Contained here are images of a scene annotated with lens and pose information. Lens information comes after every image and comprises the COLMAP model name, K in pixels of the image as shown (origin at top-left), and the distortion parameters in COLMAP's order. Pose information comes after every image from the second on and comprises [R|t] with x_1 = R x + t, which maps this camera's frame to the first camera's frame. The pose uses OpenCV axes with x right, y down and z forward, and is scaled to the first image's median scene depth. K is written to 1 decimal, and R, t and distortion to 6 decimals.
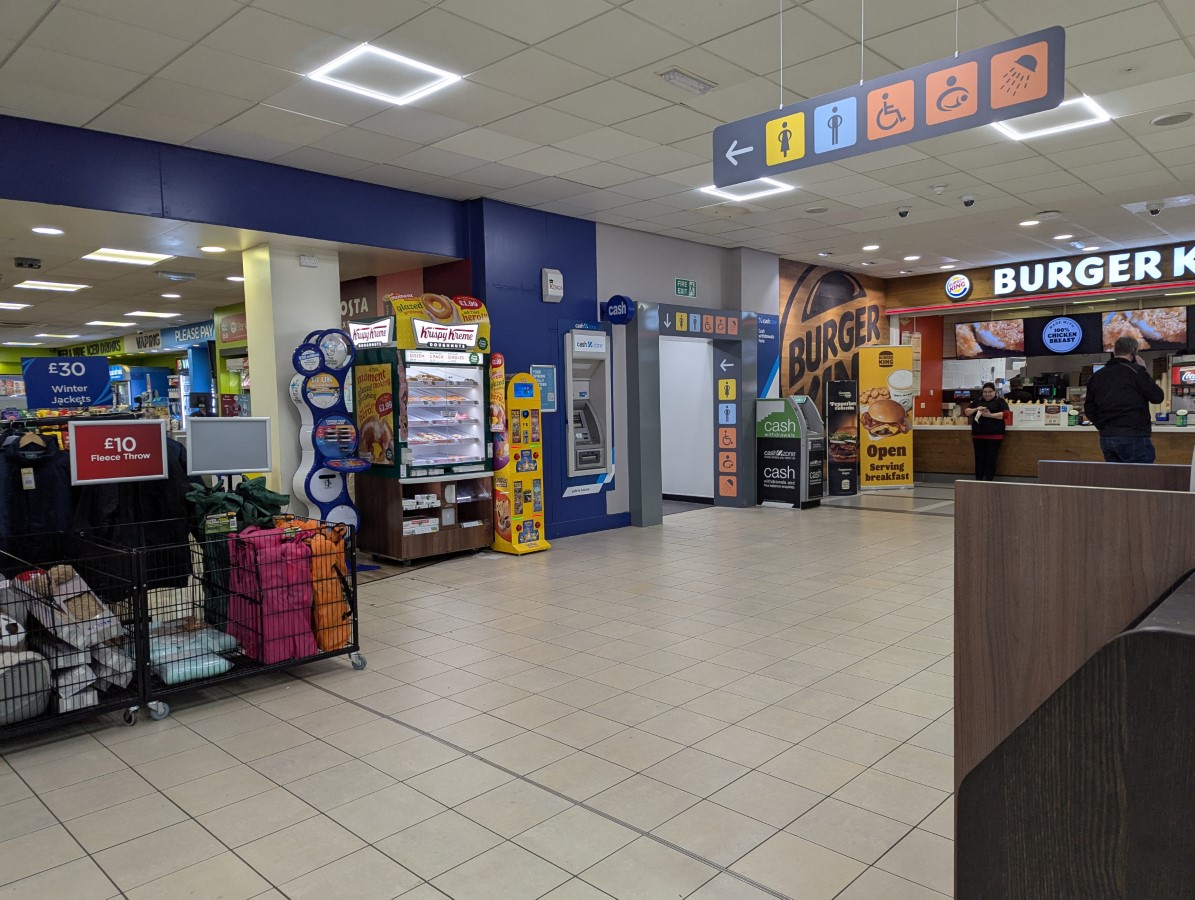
lens RADIAL K [[840.1, 0, 599.7], [0, 840.1, 451.2], [0, 0, 1]] dist [0.049192, -0.045190]
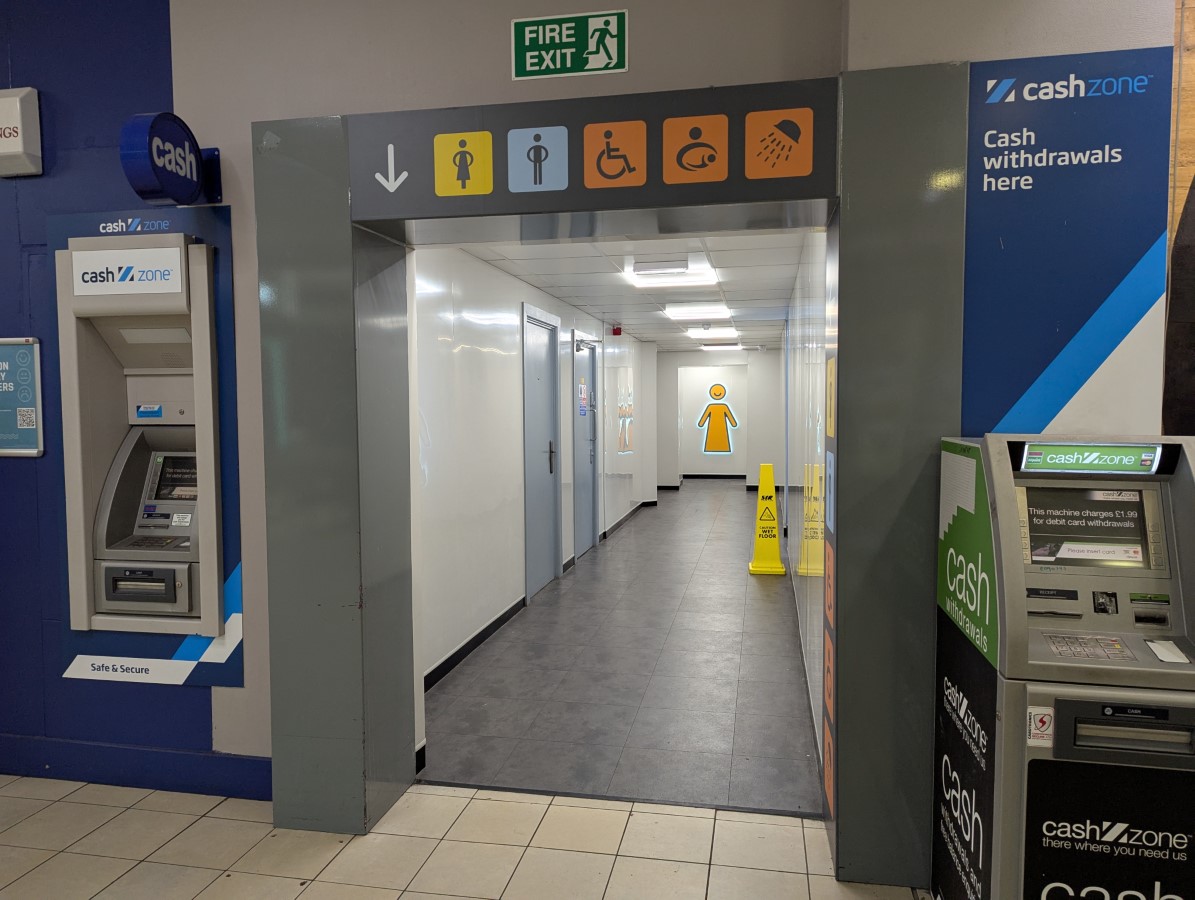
lens RADIAL K [[840.1, 0, 598.0], [0, 840.1, 443.6], [0, 0, 1]] dist [0.049192, -0.045190]
pose [[0.534558, 0.052088, -0.843525, 0.391800], [-0.058332, 0.997993, 0.024660, -0.072529], [0.843116, 0.036023, 0.536523, 0.940495]]
